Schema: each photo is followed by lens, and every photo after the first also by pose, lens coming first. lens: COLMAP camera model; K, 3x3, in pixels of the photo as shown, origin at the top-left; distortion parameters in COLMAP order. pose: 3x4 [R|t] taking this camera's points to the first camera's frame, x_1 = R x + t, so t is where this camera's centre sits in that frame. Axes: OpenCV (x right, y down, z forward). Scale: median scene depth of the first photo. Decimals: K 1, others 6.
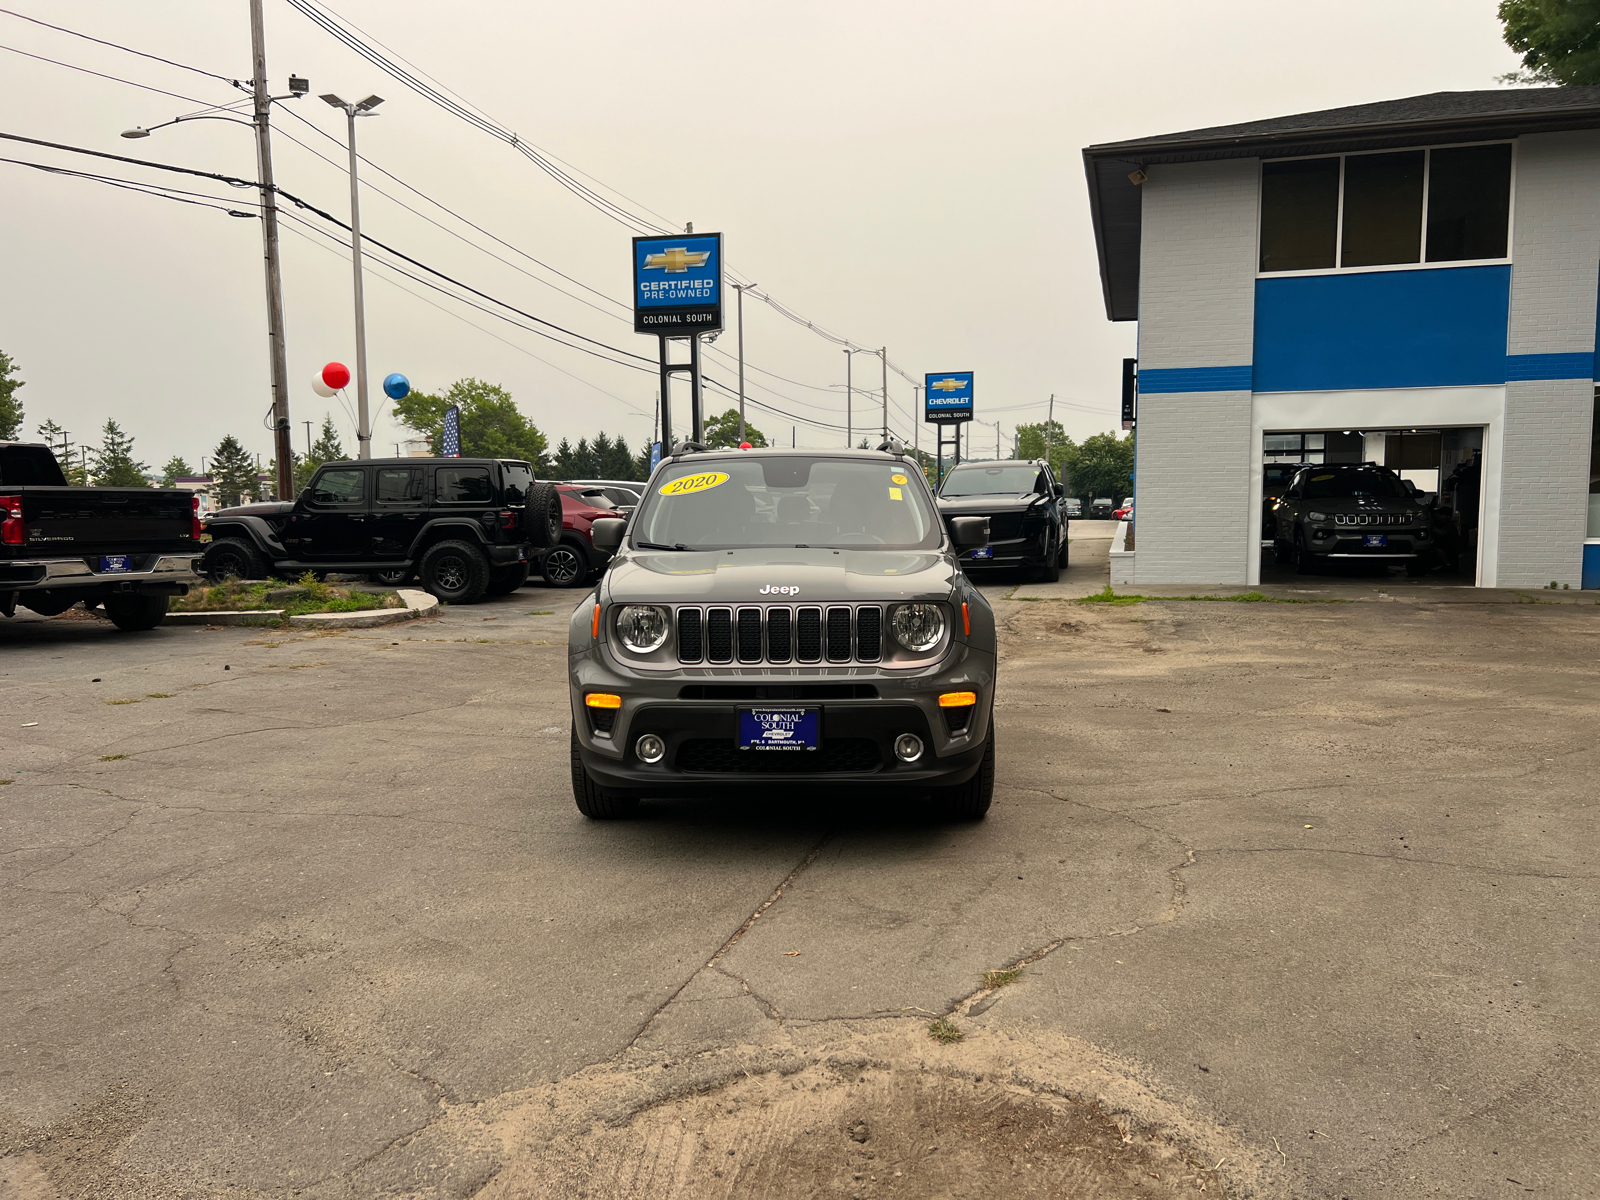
lens RADIAL K [[1205.8, 0, 793.6], [0, 1205.8, 623.8], [0, 0, 1]] dist [0.047404, -0.056423]
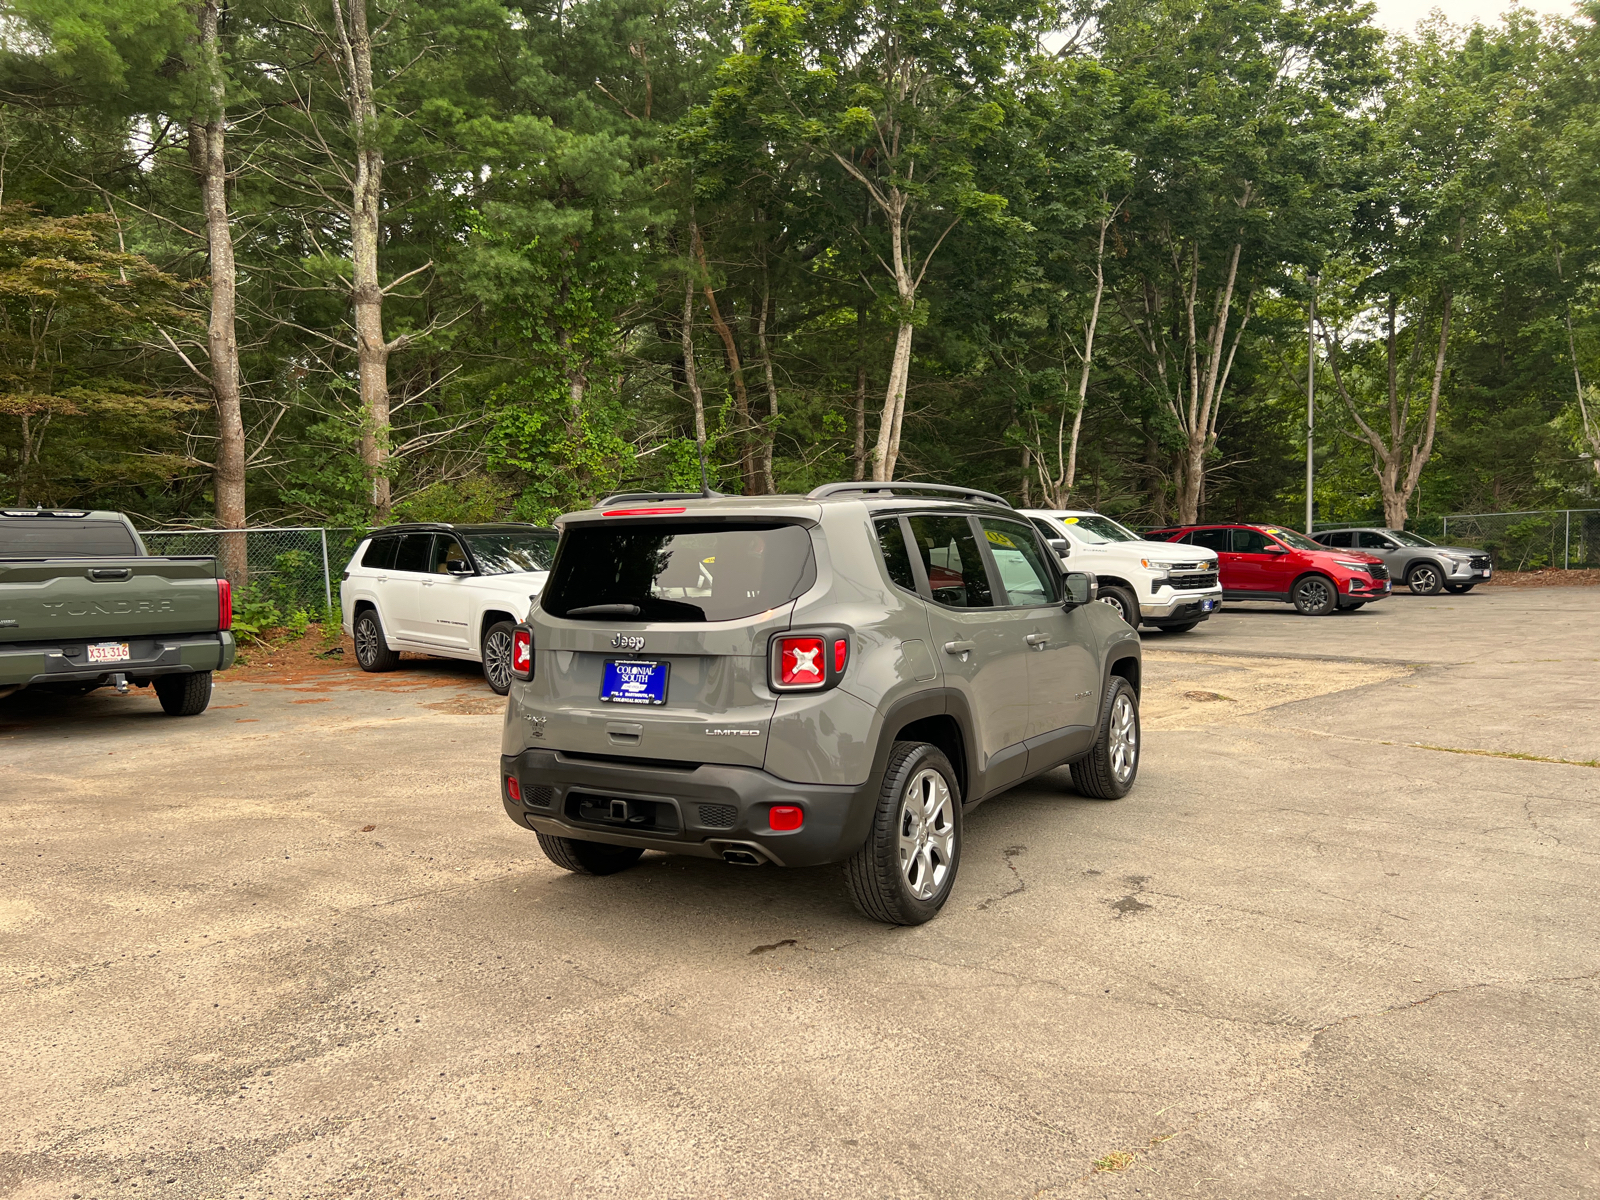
lens RADIAL K [[1205.8, 0, 790.0], [0, 1205.8, 609.3], [0, 0, 1]] dist [0.047404, -0.056423]
pose [[-0.859697, -0.002014, 0.510800, -0.580757], [0.075658, 0.988460, 0.131232, -0.261771], [-0.505170, 0.151465, -0.849625, 2.505212]]
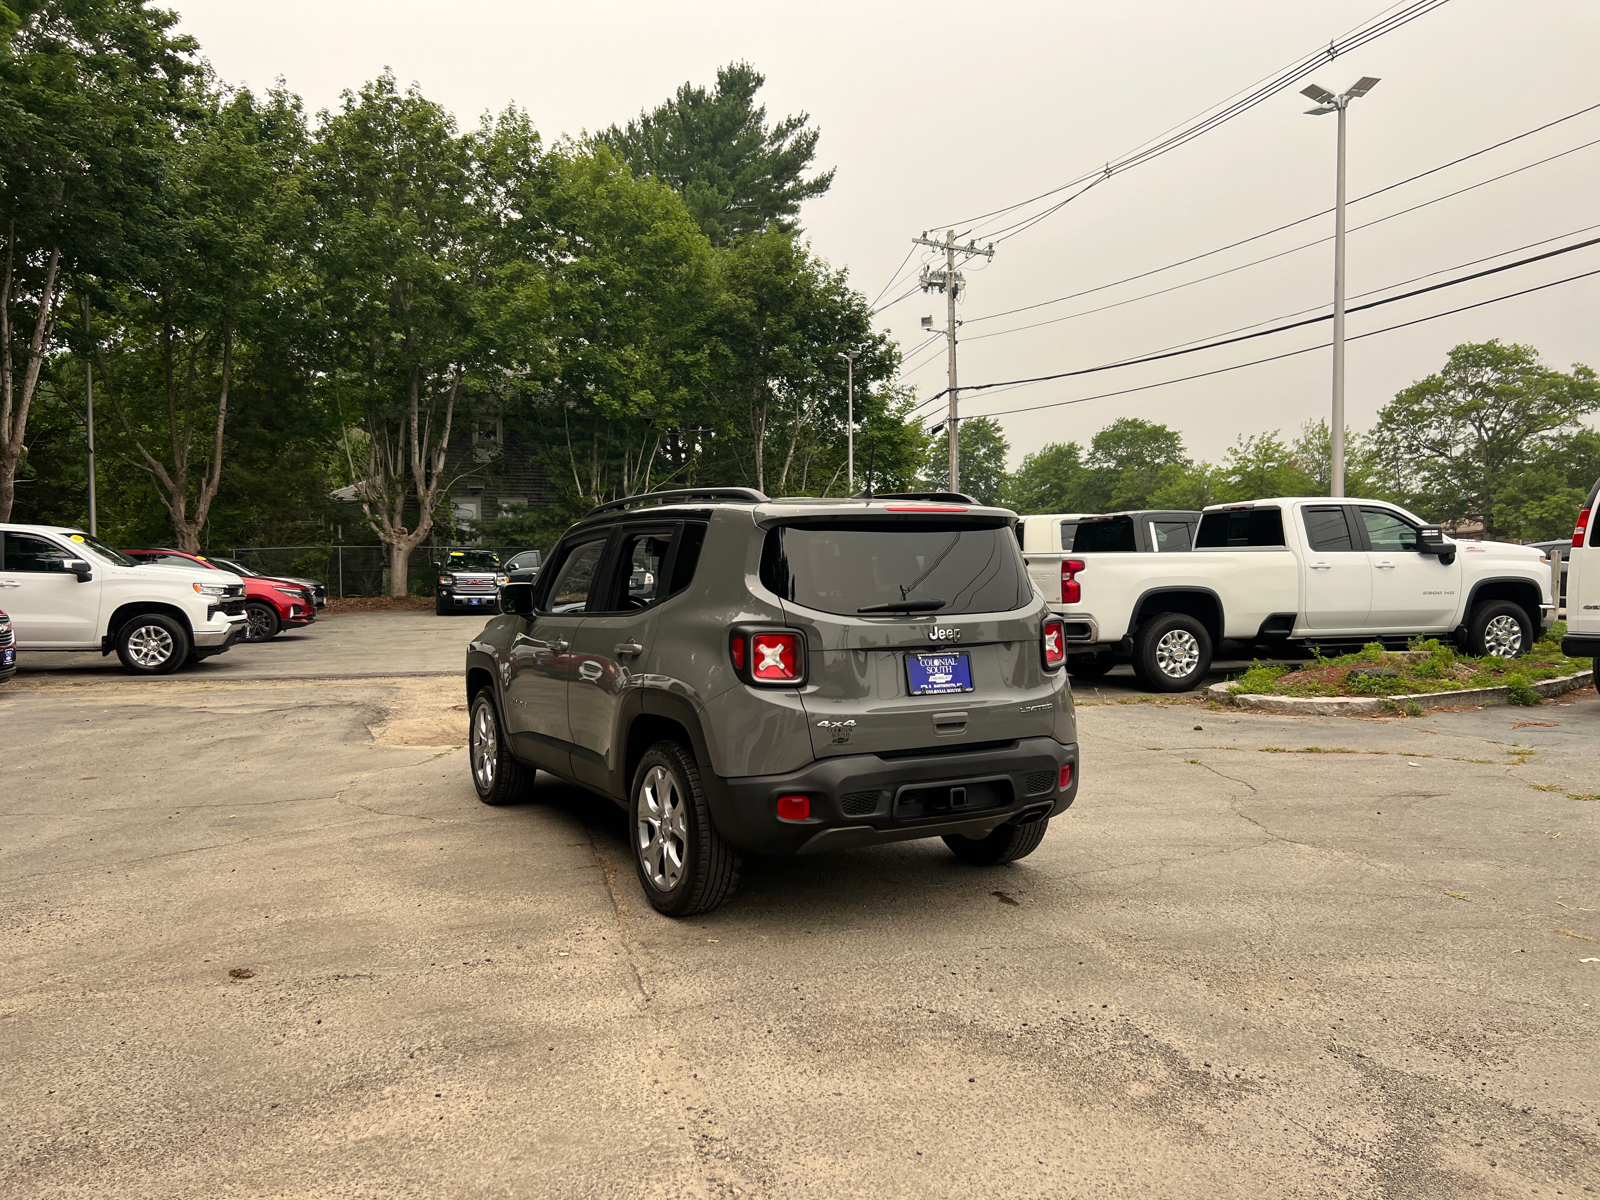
lens RADIAL K [[1206.9, 0, 785.8], [0, 1206.9, 608.0], [0, 0, 1]] dist [0.057827, -0.067457]
pose [[-0.862543, 0.029606, -0.505116, 0.597679], [-0.038012, 0.991674, 0.123034, -0.258516], [0.504553, 0.125322, -0.854237, 2.536739]]
